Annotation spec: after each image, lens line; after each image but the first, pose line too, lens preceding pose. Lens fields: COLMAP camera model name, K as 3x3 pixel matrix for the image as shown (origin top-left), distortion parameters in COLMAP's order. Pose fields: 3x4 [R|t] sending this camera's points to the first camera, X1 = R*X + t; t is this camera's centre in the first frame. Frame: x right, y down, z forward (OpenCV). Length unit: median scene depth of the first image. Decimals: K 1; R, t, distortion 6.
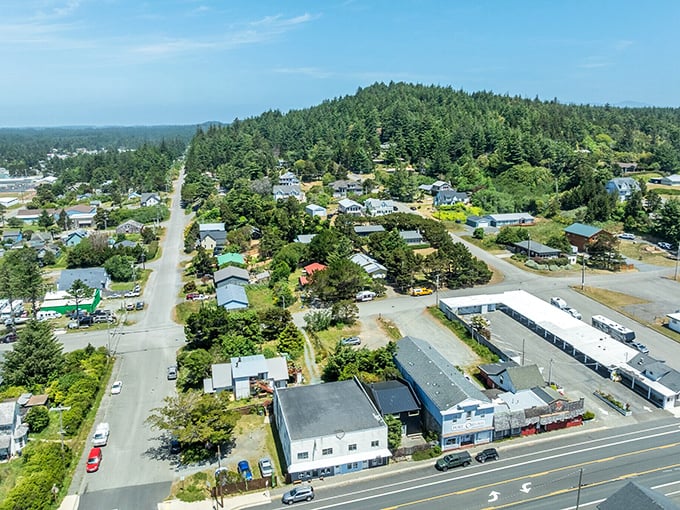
lens RADIAL K [[551.5, 0, 340.0], [0, 551.5, 255.0], [0, 0, 1]] dist [-0.036374, 0.005846]
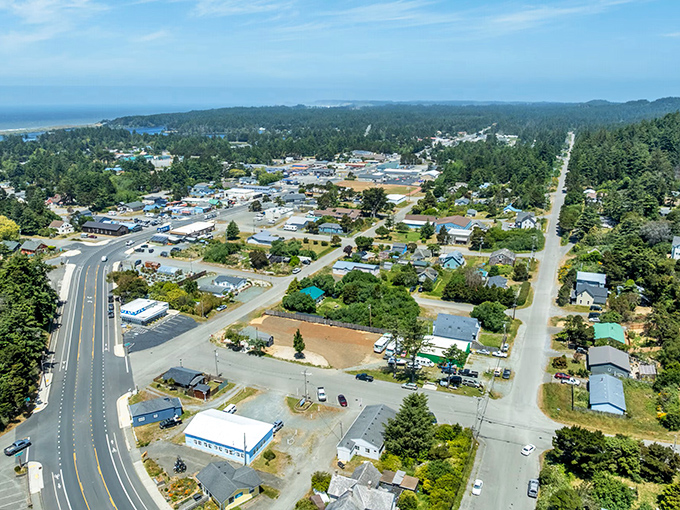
lens RADIAL K [[551.5, 0, 340.0], [0, 551.5, 255.0], [0, 0, 1]] dist [-0.036374, 0.005846]
pose [[0.801519, 0.161792, -0.575666, -0.051818], [-0.121573, 0.986685, 0.108039, -0.147139], [0.585480, -0.016610, 0.810516, 0.011991]]
